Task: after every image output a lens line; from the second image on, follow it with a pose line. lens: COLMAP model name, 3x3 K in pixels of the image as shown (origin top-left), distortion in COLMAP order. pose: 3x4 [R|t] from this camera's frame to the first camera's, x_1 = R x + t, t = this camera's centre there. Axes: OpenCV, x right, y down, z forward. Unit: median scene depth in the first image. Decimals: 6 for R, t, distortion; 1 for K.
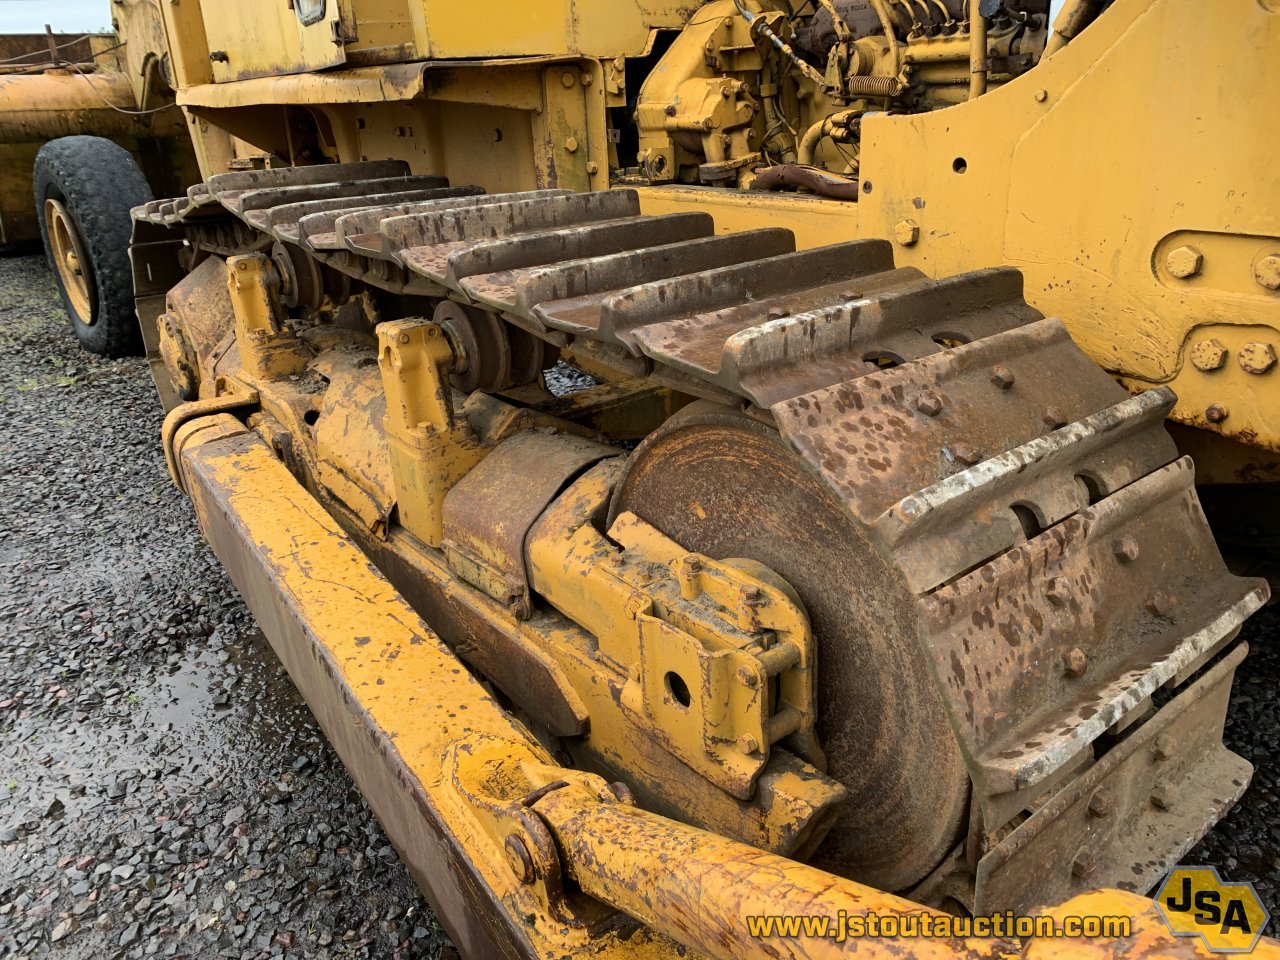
lens RADIAL K [[967.1, 0, 632.4], [0, 967.1, 473.1], [0, 0, 1]] dist [0.052866, -0.064798]
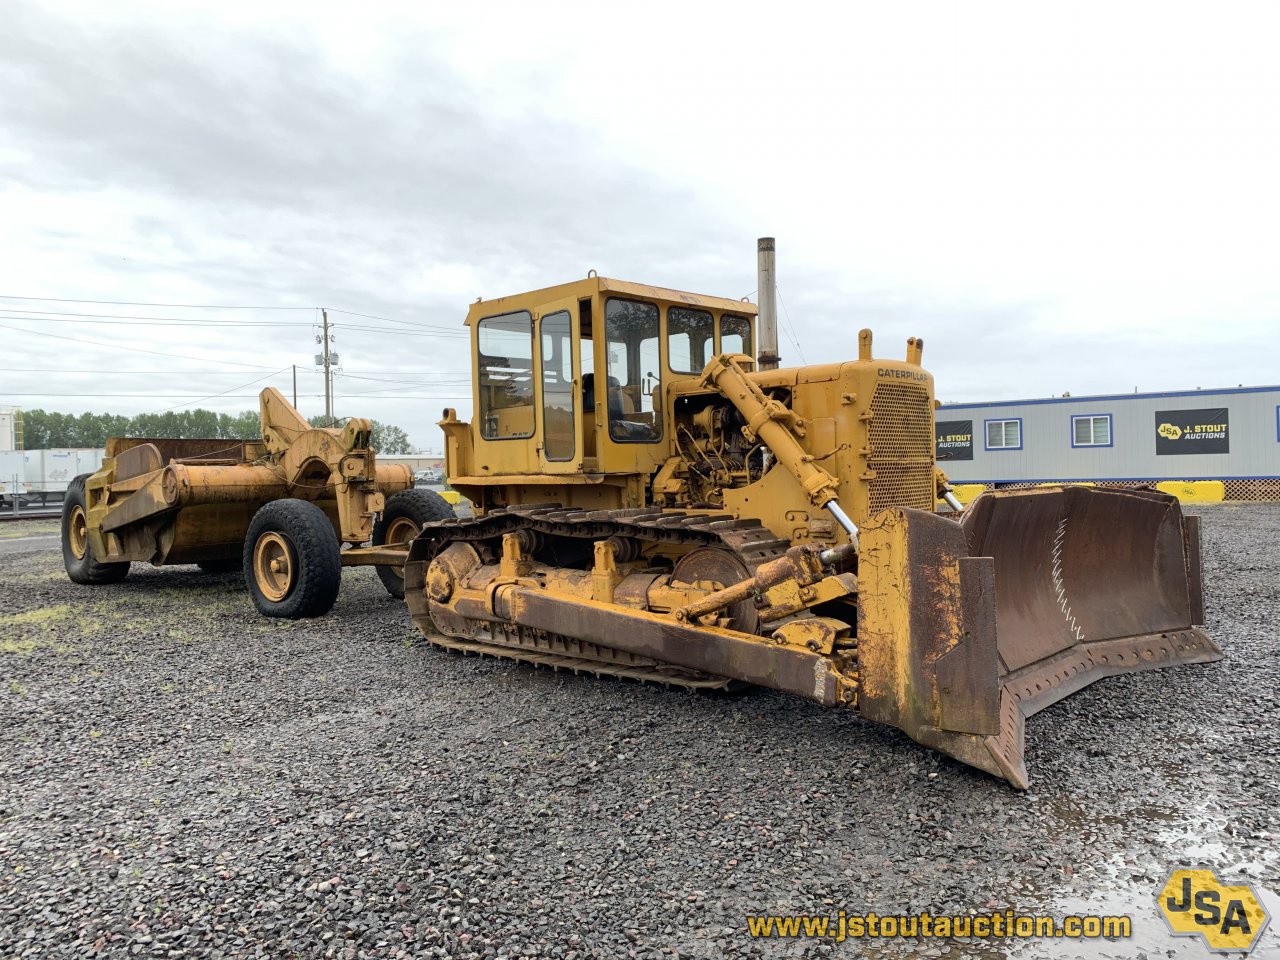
lens RADIAL K [[967.1, 0, 642.2], [0, 967.1, 468.6], [0, 0, 1]] dist [0.052866, -0.064798]
pose [[0.982089, 0.020764, 0.187271, -0.682771], [0.050956, 0.927605, -0.370072, 0.824304], [-0.181398, 0.372986, 0.909932, -2.117091]]
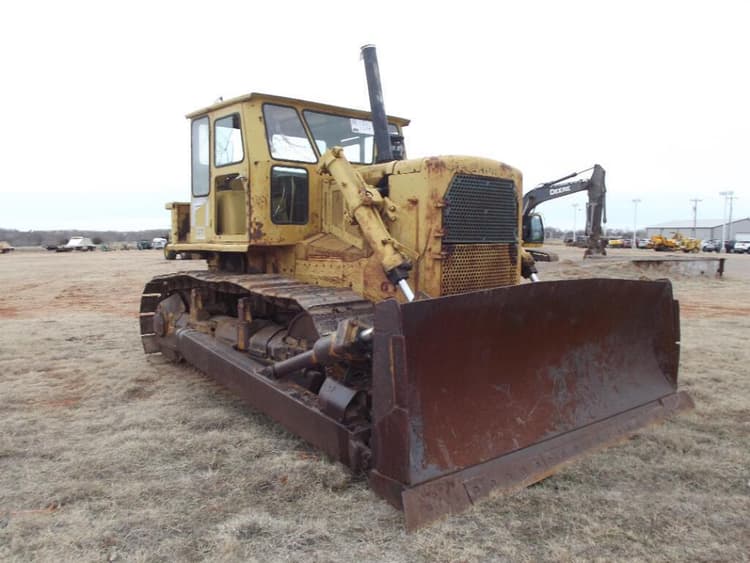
lens RADIAL K [[566.7, 0, 376.9], [0, 566.7, 281.3], [0, 0, 1]] dist [0.052866, -0.064798]
pose [[0.997016, 0.054937, 0.054224, 0.200151], [-0.036124, 0.952877, -0.301199, 0.470206], [-0.068216, 0.298341, 0.952018, -1.379530]]
